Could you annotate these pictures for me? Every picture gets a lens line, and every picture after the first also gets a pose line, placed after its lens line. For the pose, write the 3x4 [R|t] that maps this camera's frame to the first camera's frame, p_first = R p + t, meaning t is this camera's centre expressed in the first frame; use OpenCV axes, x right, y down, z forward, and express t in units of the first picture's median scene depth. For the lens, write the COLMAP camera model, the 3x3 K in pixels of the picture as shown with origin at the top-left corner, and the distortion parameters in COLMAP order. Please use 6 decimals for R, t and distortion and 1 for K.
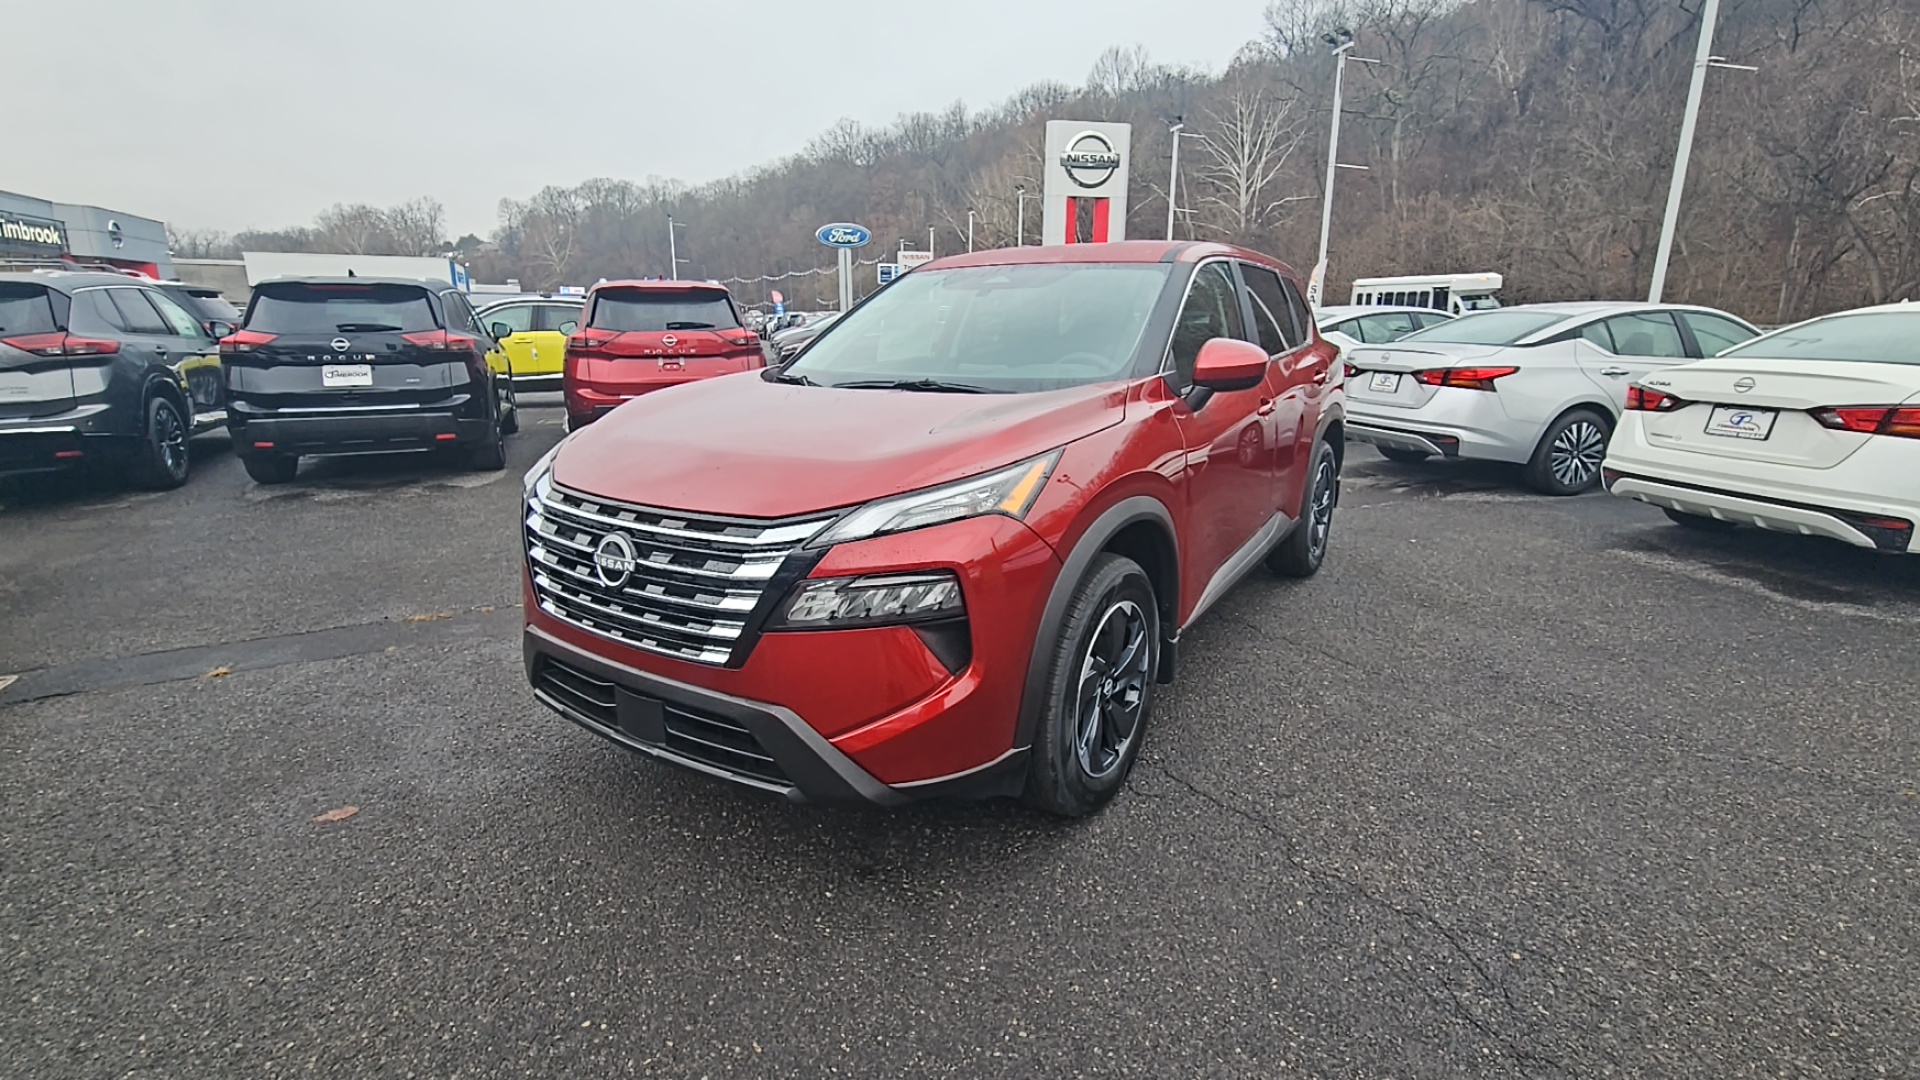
lens RADIAL K [[860.0, 0, 949.7], [0, 860.0, 531.8], [0, 0, 1]] dist [0.014610, -0.008839]
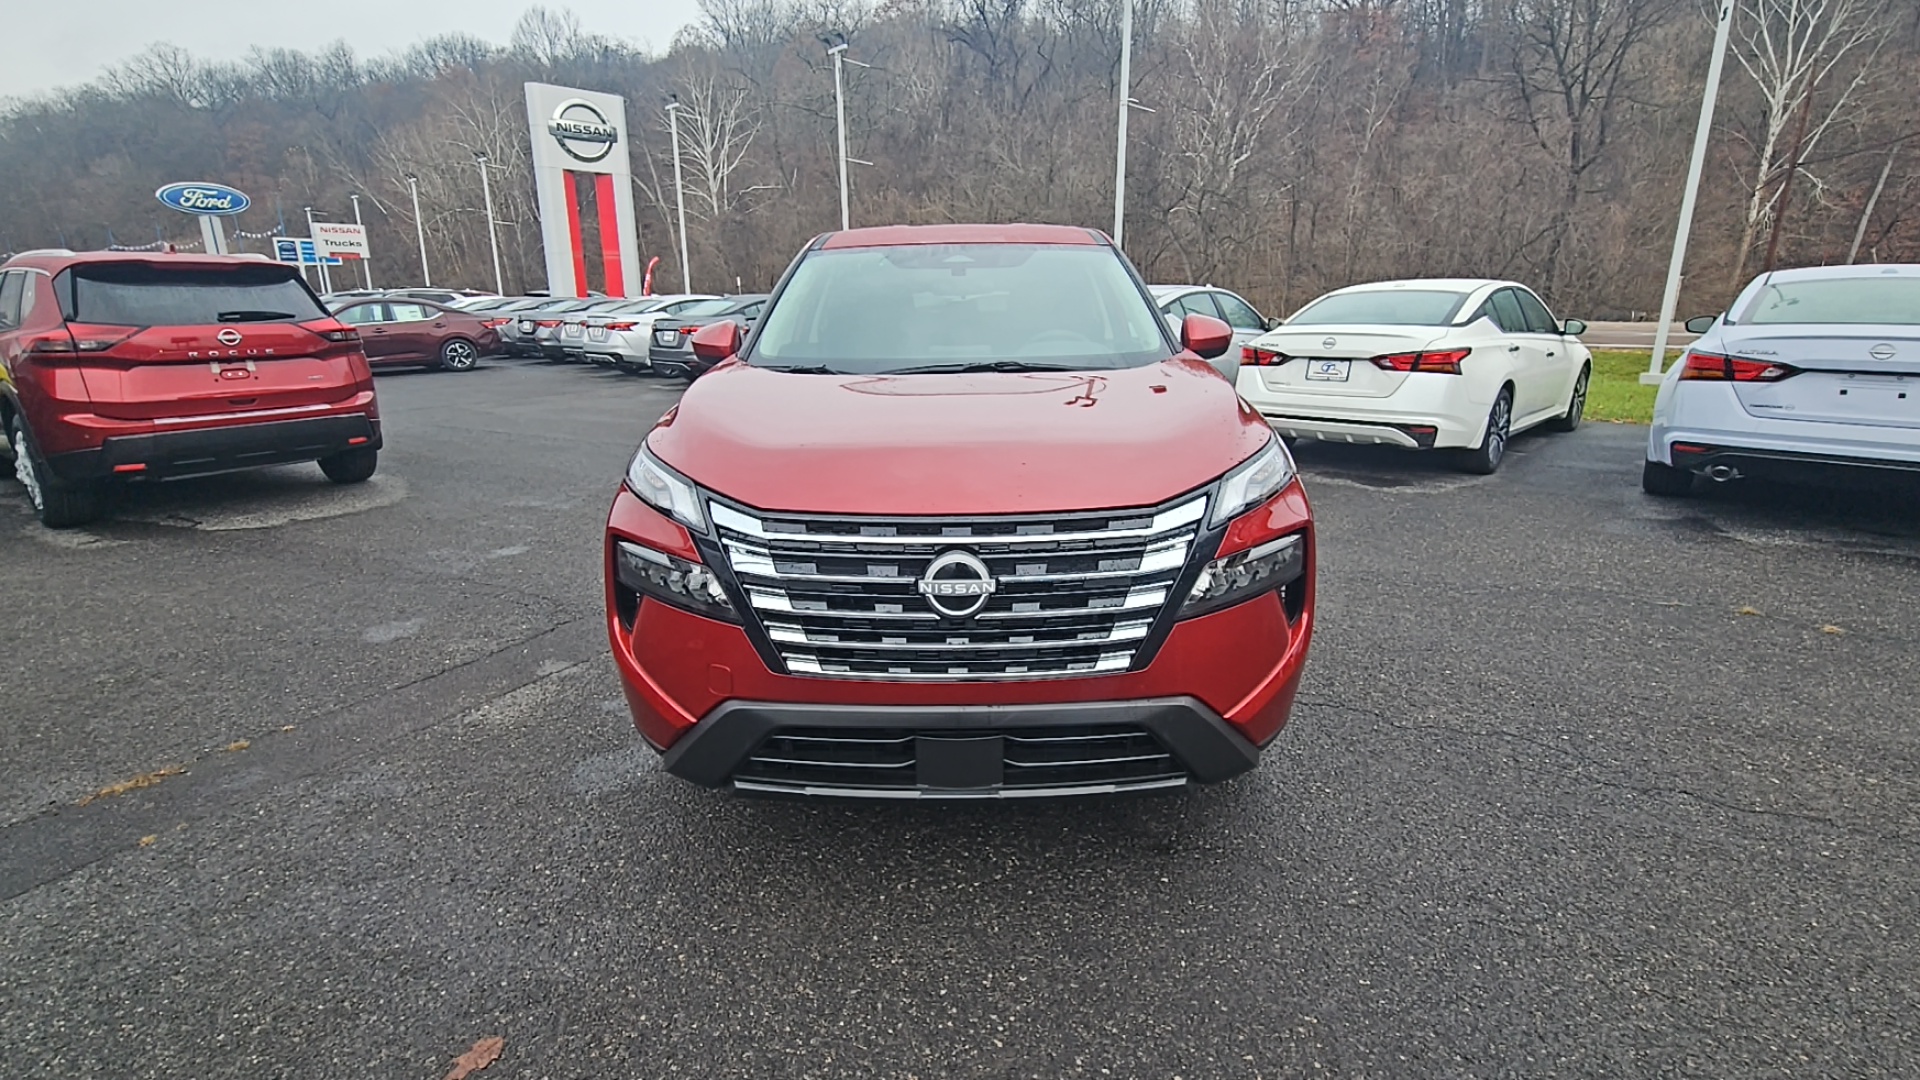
lens RADIAL K [[860.0, 0, 954.4], [0, 860.0, 535.2], [0, 0, 1]] dist [0.014610, -0.008839]
pose [[0.837302, -0.151897, 0.525217, -0.214811], [0.141638, 0.988100, 0.059967, -0.017066], [-0.528076, 0.024180, 0.848853, 0.074599]]
